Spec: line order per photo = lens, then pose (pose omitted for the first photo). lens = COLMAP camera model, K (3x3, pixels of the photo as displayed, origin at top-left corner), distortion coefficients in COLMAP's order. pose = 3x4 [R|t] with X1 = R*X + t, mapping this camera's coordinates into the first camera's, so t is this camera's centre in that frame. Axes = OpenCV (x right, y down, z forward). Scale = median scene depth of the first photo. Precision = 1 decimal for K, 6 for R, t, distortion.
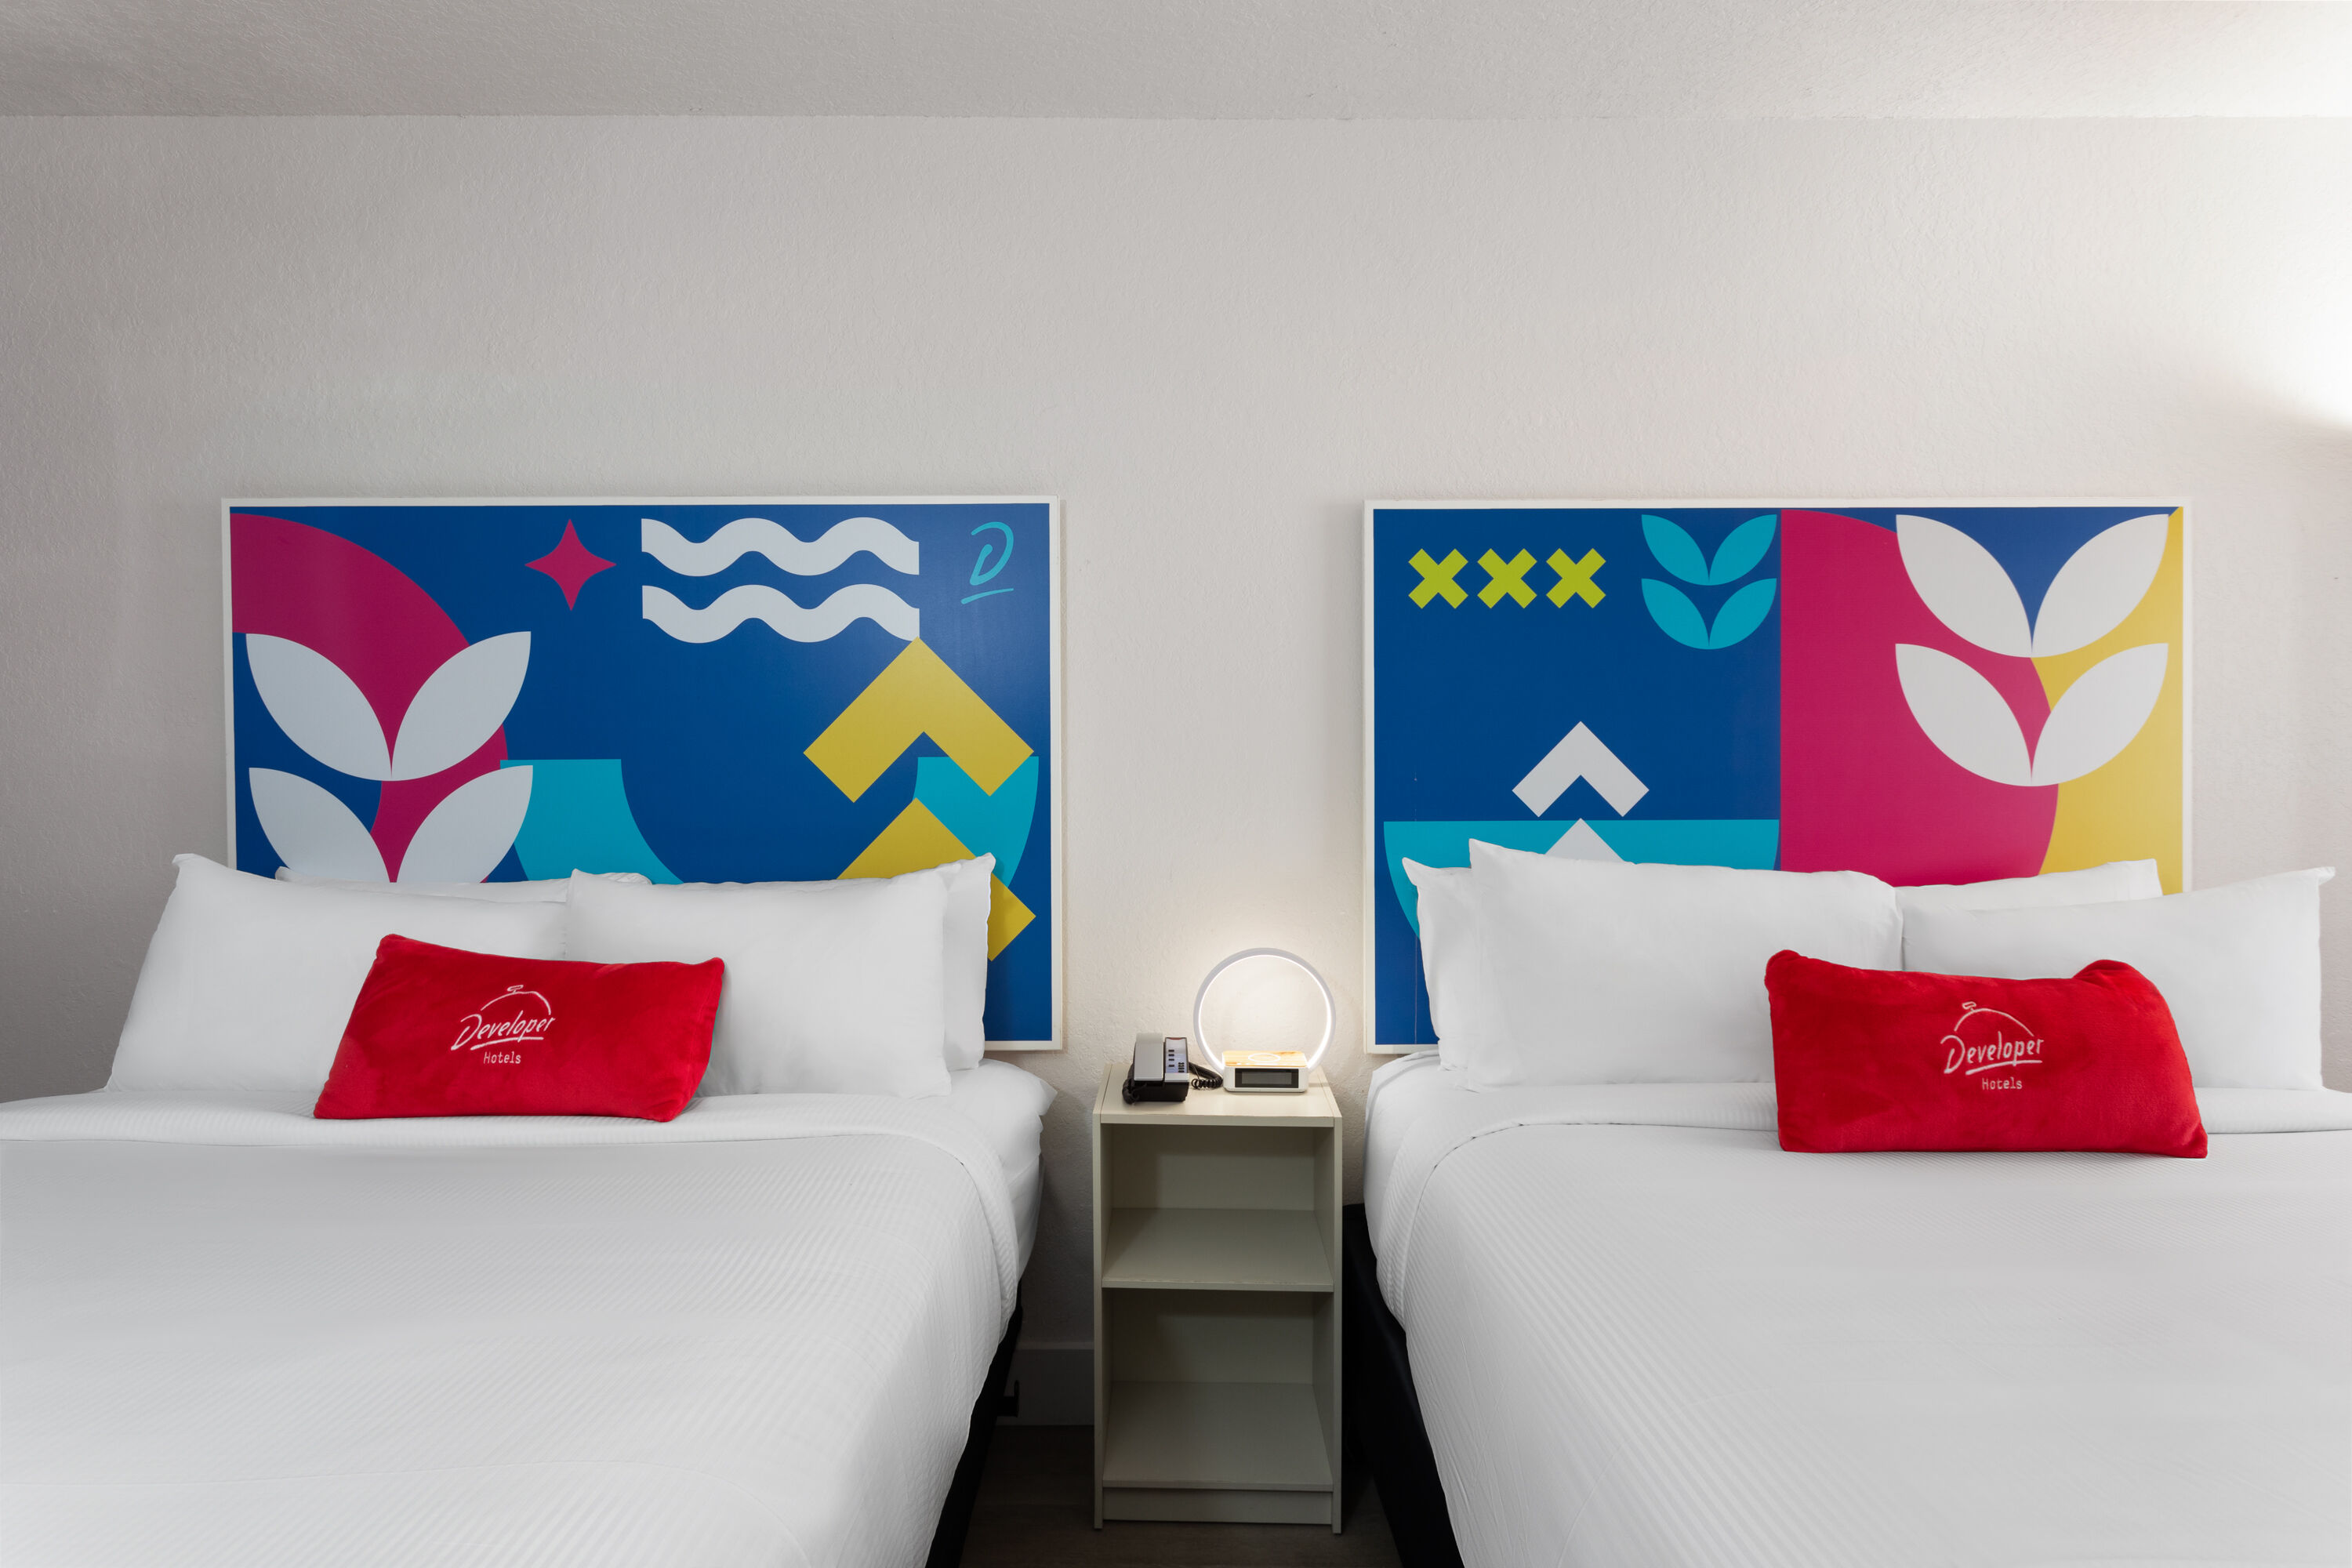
lens RADIAL K [[1667.7, 0, 1175.8], [0, 1667.7, 763.8], [0, 0, 1]] dist [-0.004003, 0.000841]
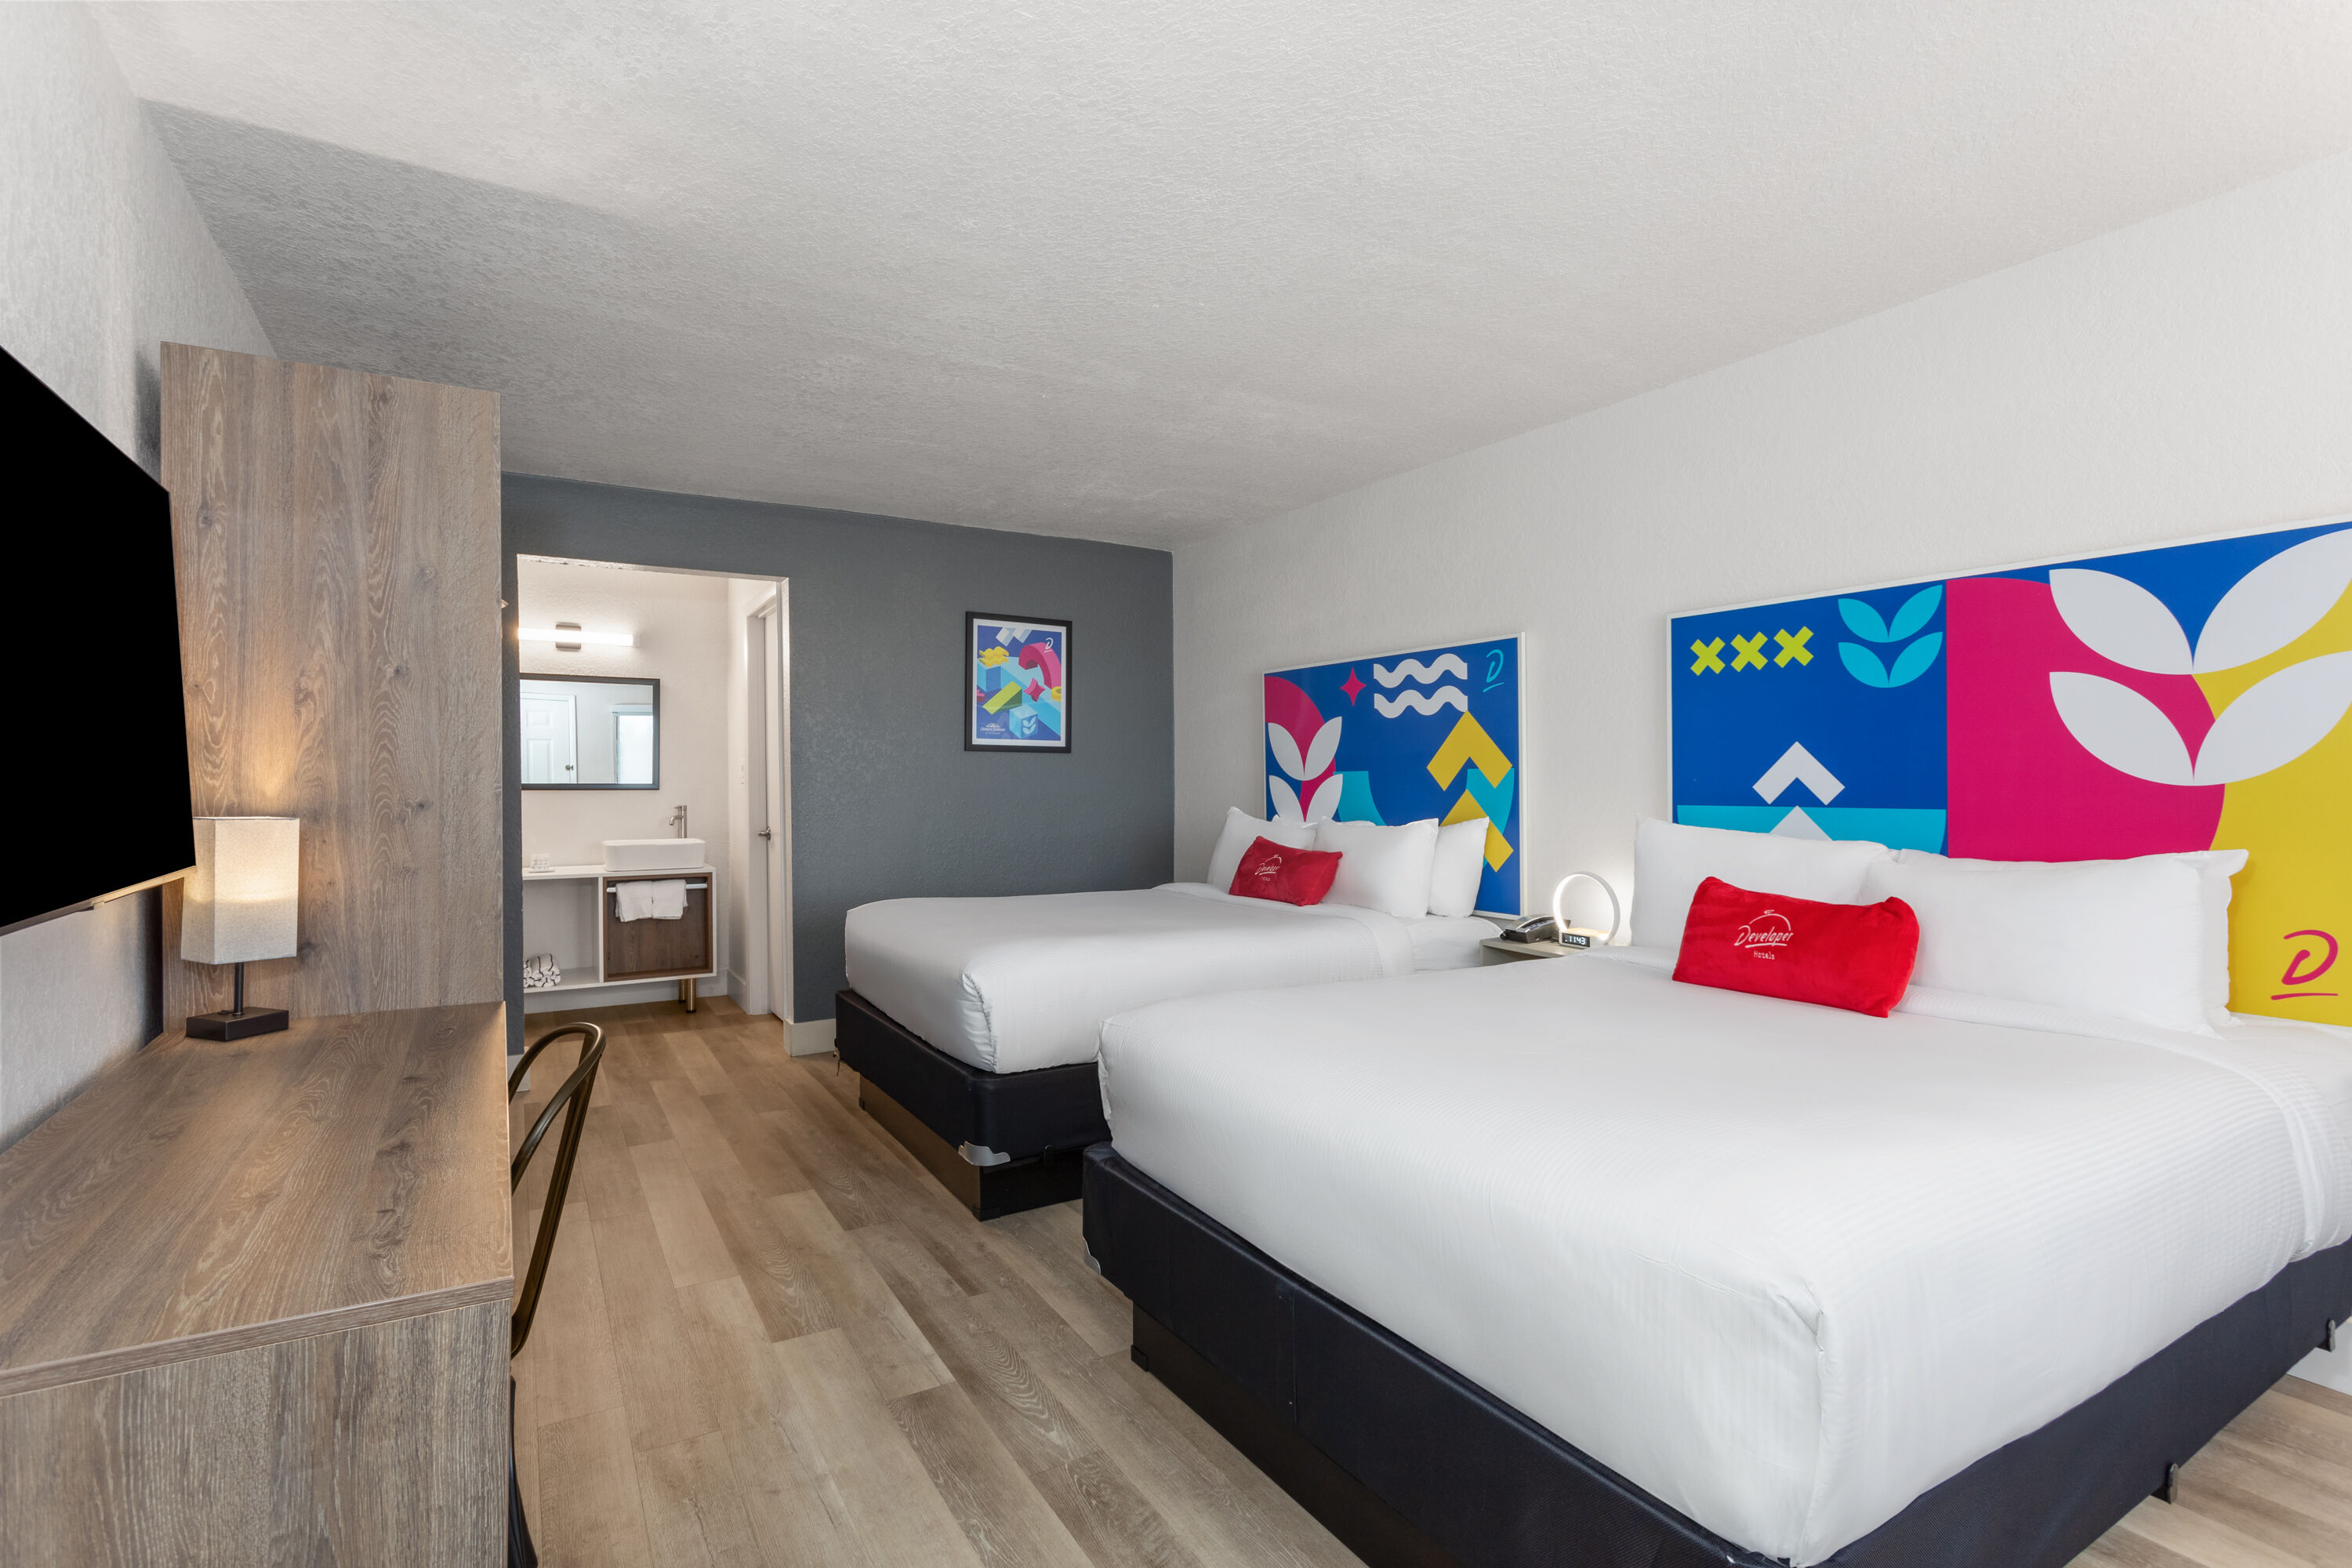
lens RADIAL K [[1118.9, 0, 1179.7], [0, 1118.9, 793.0], [0, 0, 1]] dist [-0.001847, -0.000713]
pose [[0.509008, 0.010945, -0.860692, 0.833396], [0.010435, 0.999767, 0.018885, -0.003859], [0.860699, -0.018594, 0.508775, 0.000611]]
